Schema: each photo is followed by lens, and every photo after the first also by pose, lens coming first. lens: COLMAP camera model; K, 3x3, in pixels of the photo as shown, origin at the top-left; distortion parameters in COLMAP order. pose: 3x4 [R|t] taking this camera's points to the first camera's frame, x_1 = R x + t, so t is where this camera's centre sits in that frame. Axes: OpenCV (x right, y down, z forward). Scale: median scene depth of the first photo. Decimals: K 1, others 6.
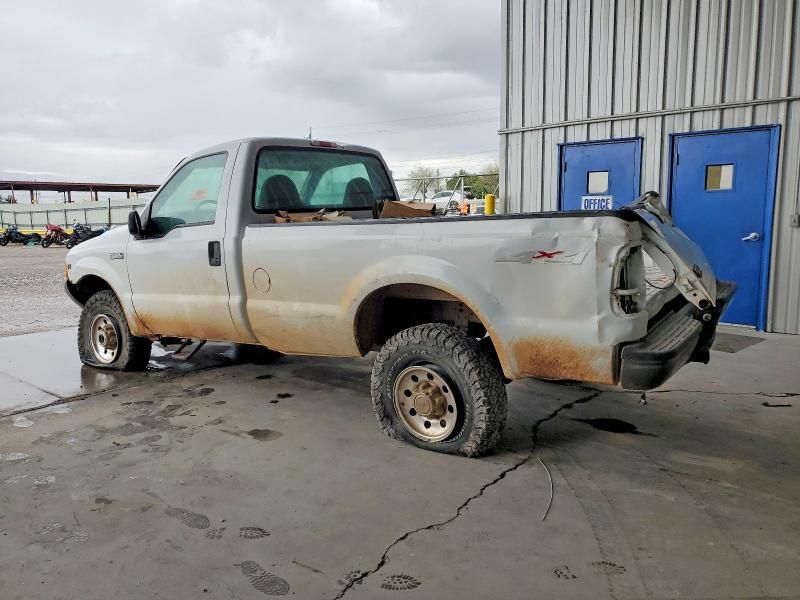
lens RADIAL K [[612.0, 0, 397.5], [0, 612.0, 299.1], [0, 0, 1]] dist [0.020147, -0.000235]
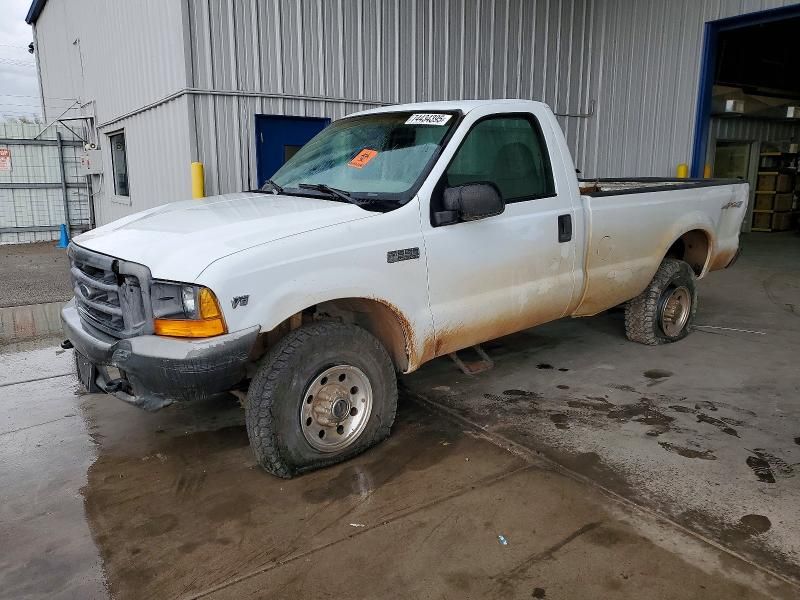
lens RADIAL K [[612.0, 0, 396.6], [0, 612.0, 299.1], [0, 0, 1]] dist [0.020147, -0.000235]
pose [[0.259404, -0.180830, 0.948689, -1.258911], [0.139989, 0.978980, 0.148326, -0.142513], [-0.955569, 0.094330, 0.279266, 0.998193]]
